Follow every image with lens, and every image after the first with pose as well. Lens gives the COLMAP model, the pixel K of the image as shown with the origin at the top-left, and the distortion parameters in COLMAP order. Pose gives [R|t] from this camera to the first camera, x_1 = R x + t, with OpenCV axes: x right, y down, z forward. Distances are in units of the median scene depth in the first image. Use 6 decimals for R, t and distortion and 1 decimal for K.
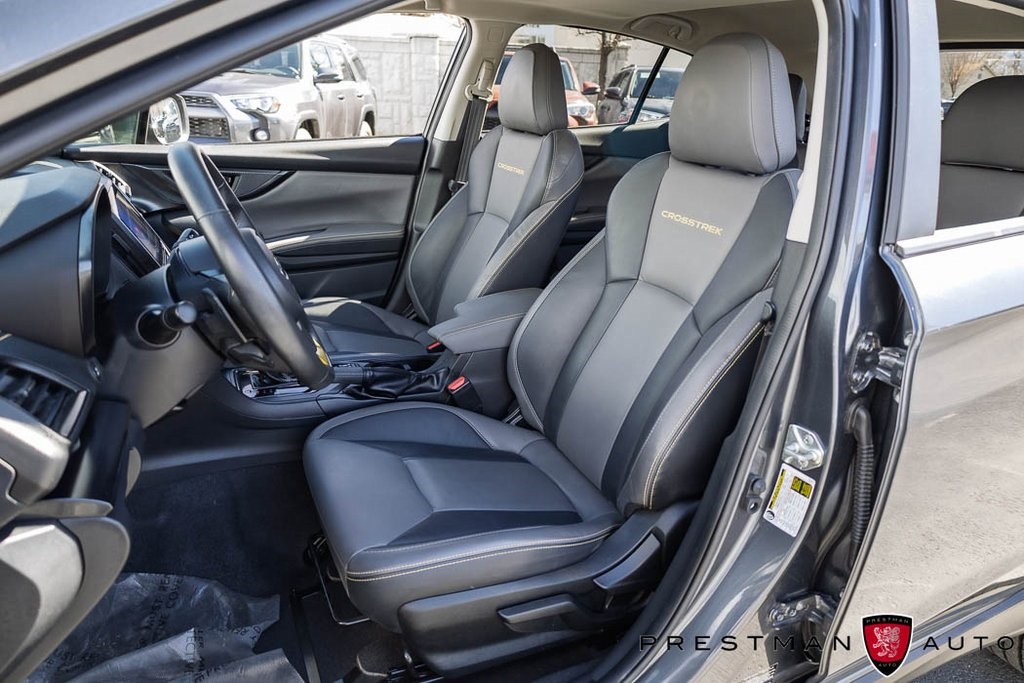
lens RADIAL K [[666.1, 0, 514.9], [0, 666.1, 349.1], [0, 0, 1]] dist [0.004879, -0.003727]
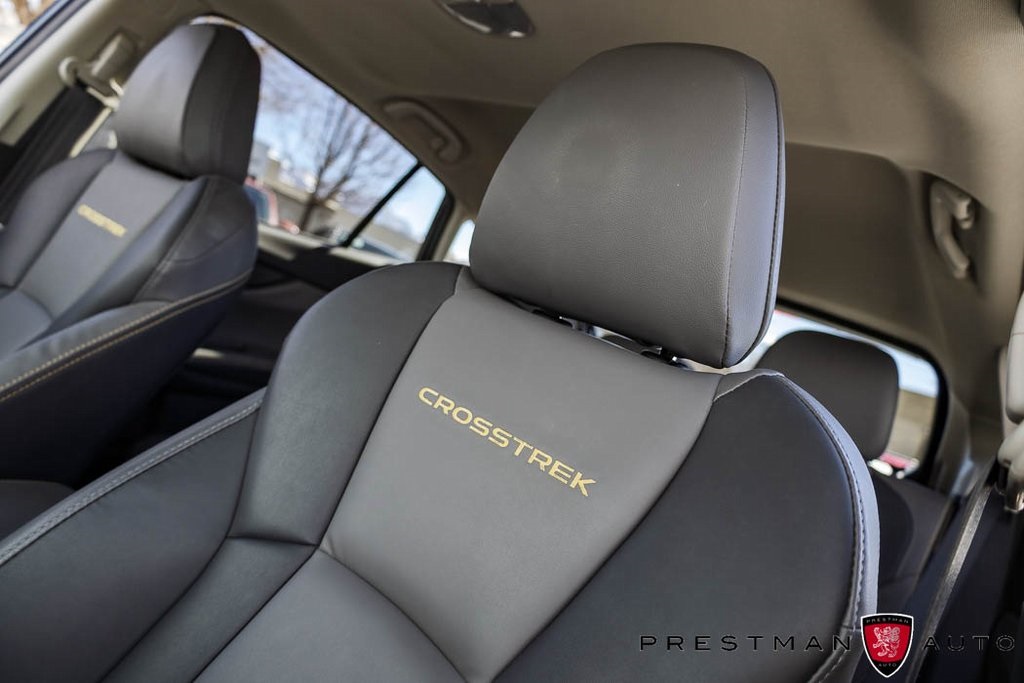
lens RADIAL K [[666.1, 0, 515.2], [0, 666.1, 344.6], [0, 0, 1]] dist [0.004879, -0.003727]
pose [[0.846231, 0.285777, 0.449693, 0.060990], [-0.157851, 0.940570, -0.300683, -0.090356], [-0.508897, 0.183463, 0.841050, 0.475270]]
